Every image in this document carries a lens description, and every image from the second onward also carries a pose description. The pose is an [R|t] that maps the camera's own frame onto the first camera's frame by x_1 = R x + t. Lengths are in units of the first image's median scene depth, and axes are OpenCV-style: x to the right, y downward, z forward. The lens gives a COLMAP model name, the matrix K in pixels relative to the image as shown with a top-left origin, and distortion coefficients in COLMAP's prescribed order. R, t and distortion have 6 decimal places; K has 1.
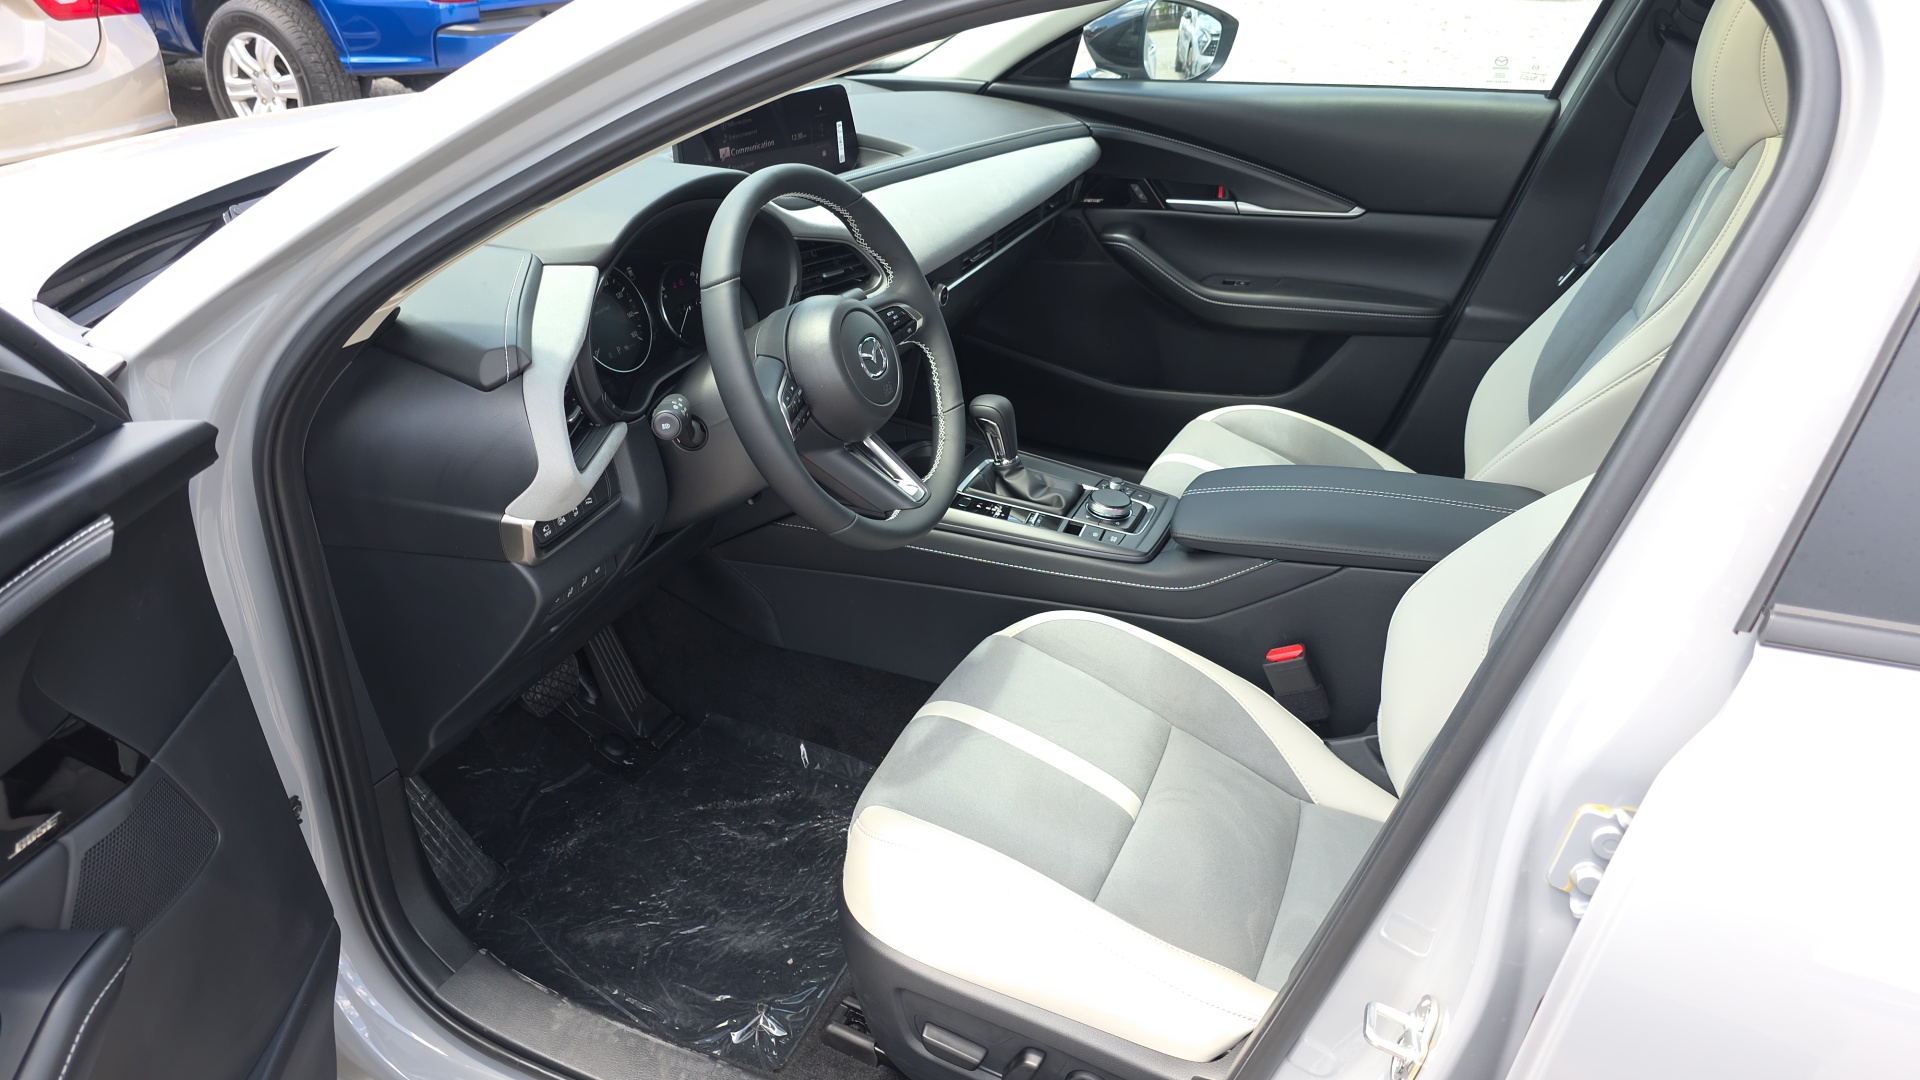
lens RADIAL K [[1277.2, 0, 967.2], [0, 1277.2, 555.6], [0, 0, 1]] dist [0.046356, -0.062354]
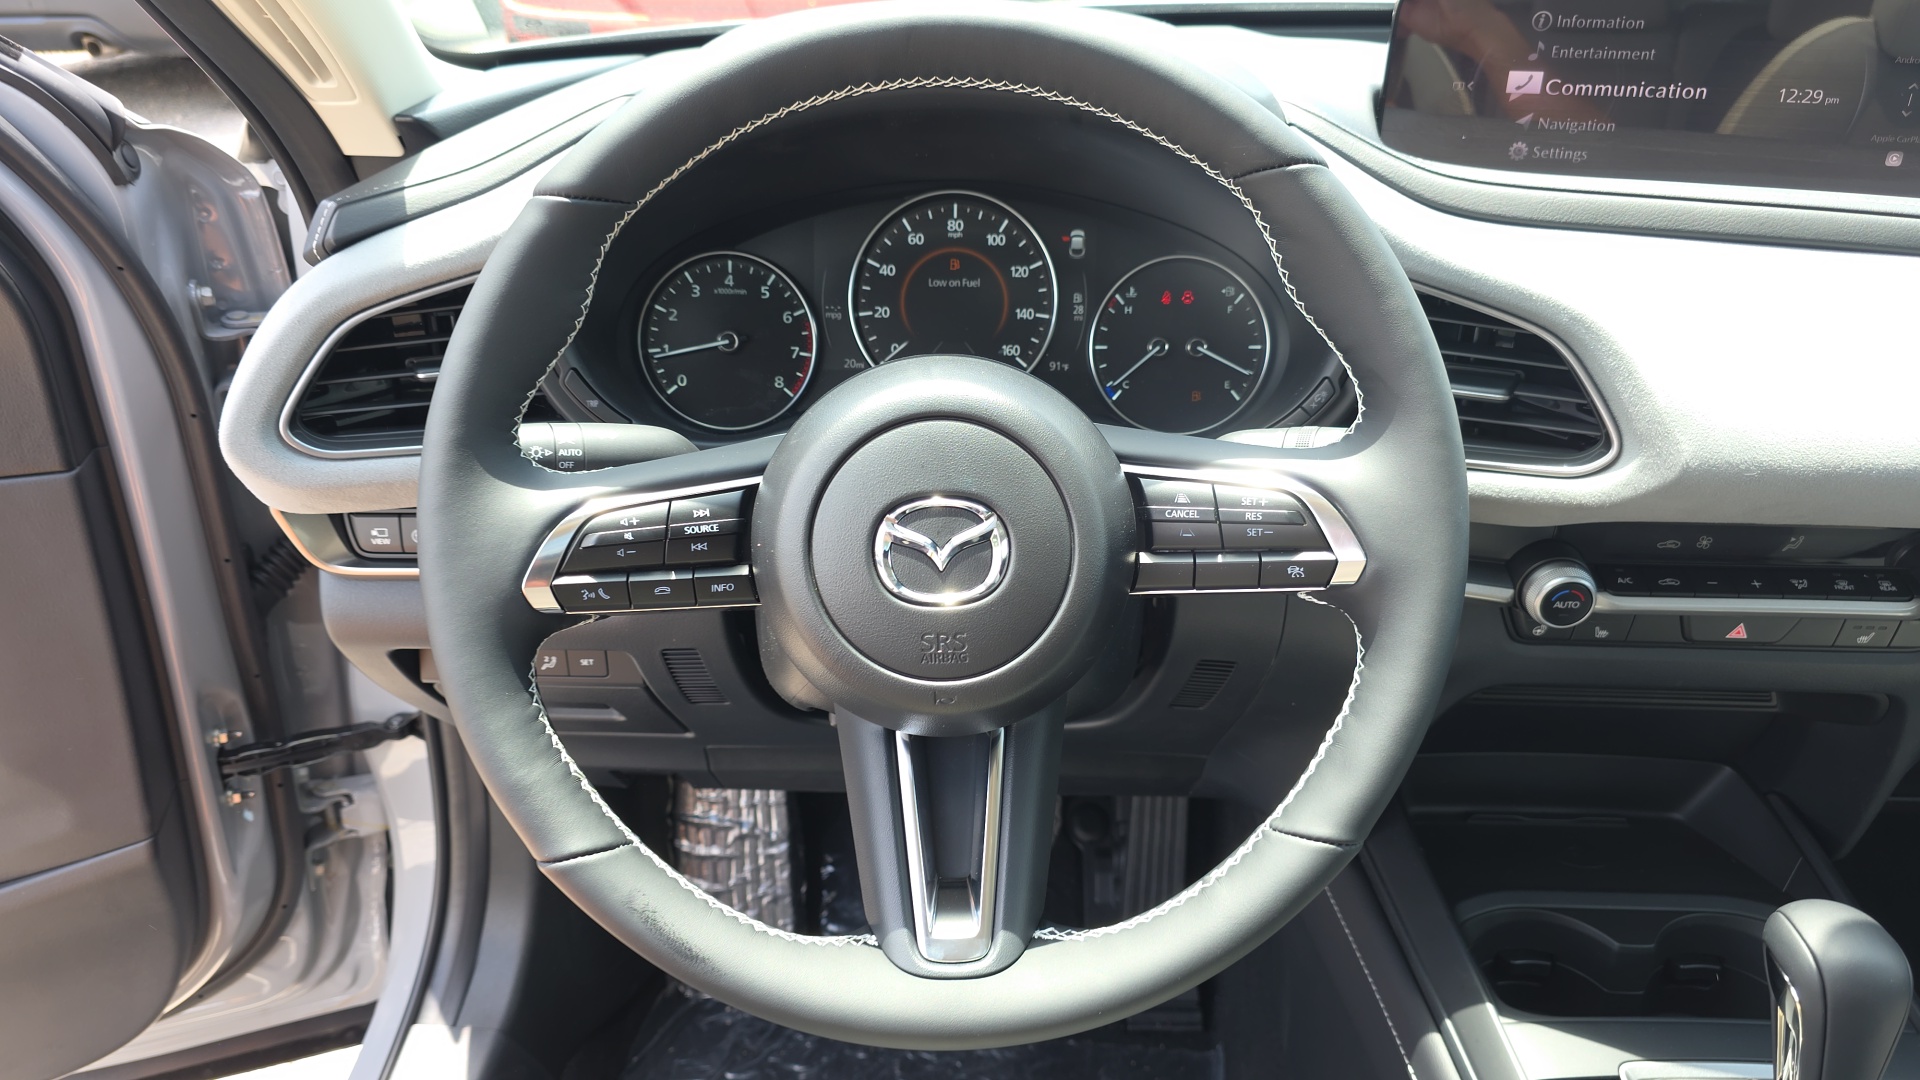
lens RADIAL K [[1286.2, 0, 960.0], [0, 1286.2, 540.0], [0, 0, 1]] dist [0.071204, -0.079836]
pose [[0.355954, 0.428769, -0.830334, 0.132468], [-0.452014, 0.856670, 0.248596, -0.146666], [0.817912, 0.286834, 0.498744, 0.479103]]
